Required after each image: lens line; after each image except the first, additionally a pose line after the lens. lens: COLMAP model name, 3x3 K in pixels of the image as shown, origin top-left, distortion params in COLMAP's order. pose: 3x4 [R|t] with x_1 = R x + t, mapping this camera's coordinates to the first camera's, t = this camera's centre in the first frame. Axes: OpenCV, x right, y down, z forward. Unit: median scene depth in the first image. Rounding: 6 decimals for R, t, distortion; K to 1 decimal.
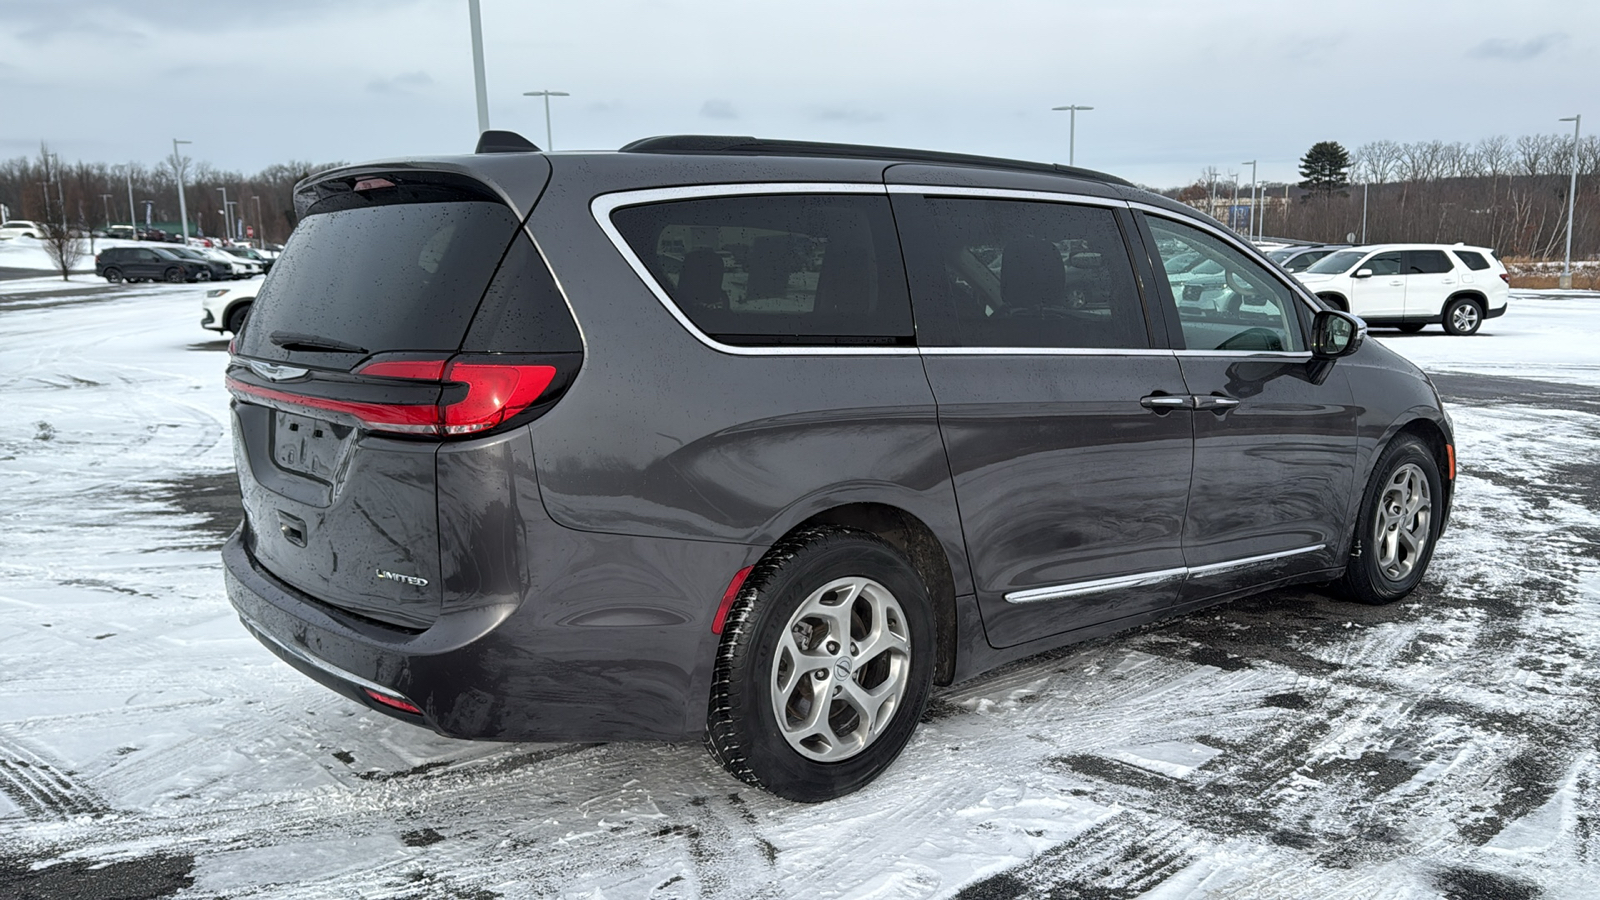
lens RADIAL K [[1272.2, 0, 840.1], [0, 1272.2, 455.5], [0, 0, 1]] dist [0.116340, -0.189548]
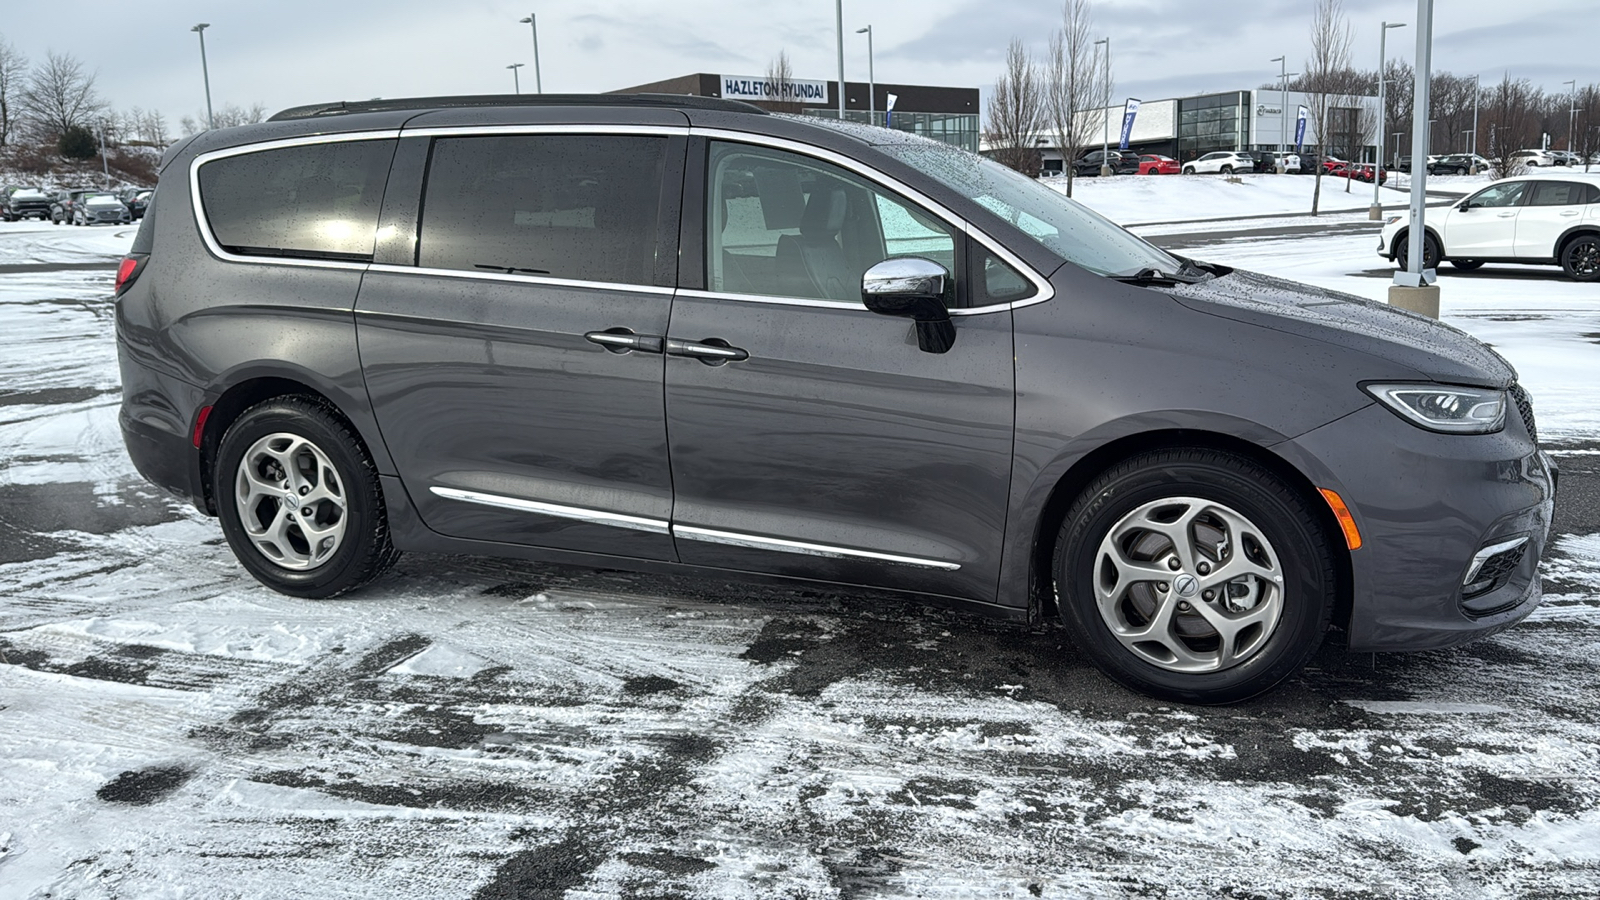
lens RADIAL K [[1272.2, 0, 841.8], [0, 1272.2, 432.9], [0, 0, 1]] dist [0.116340, -0.189548]
pose [[0.473954, 0.150675, -0.867562, 1.315367], [-0.117438, 0.987266, 0.107308, -0.107061], [0.872683, 0.051026, 0.485614, 0.769174]]
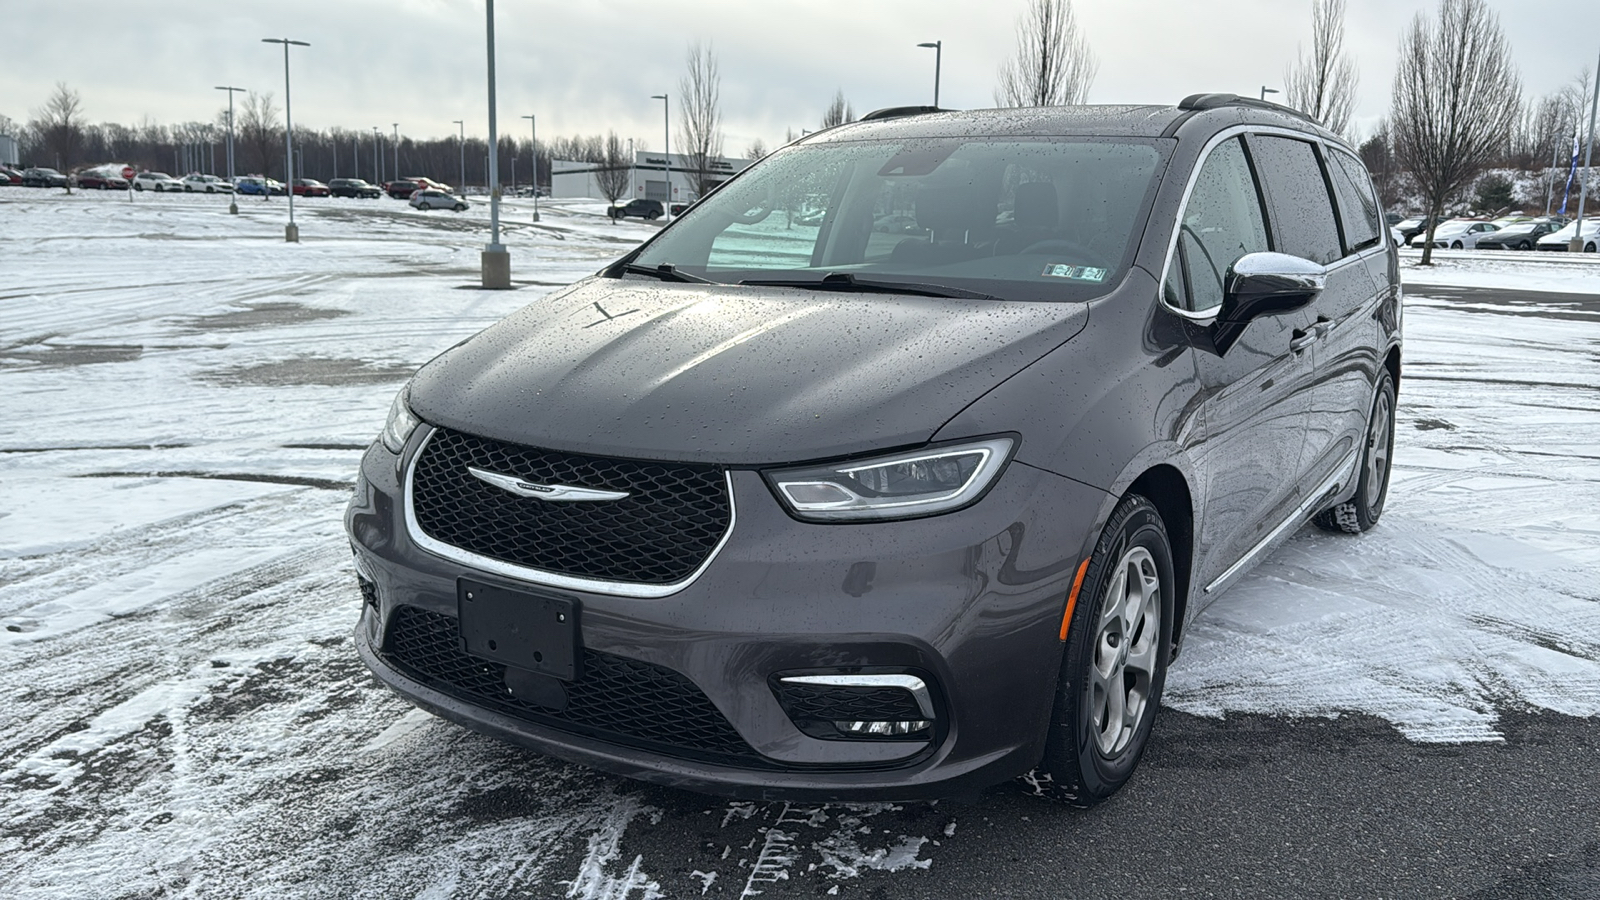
lens RADIAL K [[1272.2, 0, 832.4], [0, 1272.2, 452.5], [0, 0, 1]] dist [0.116340, -0.189548]
pose [[-0.957211, 0.045143, -0.285849, 0.688471], [-0.051552, 0.945359, 0.321929, -0.346249], [0.284763, 0.322890, -0.902581, 2.477788]]
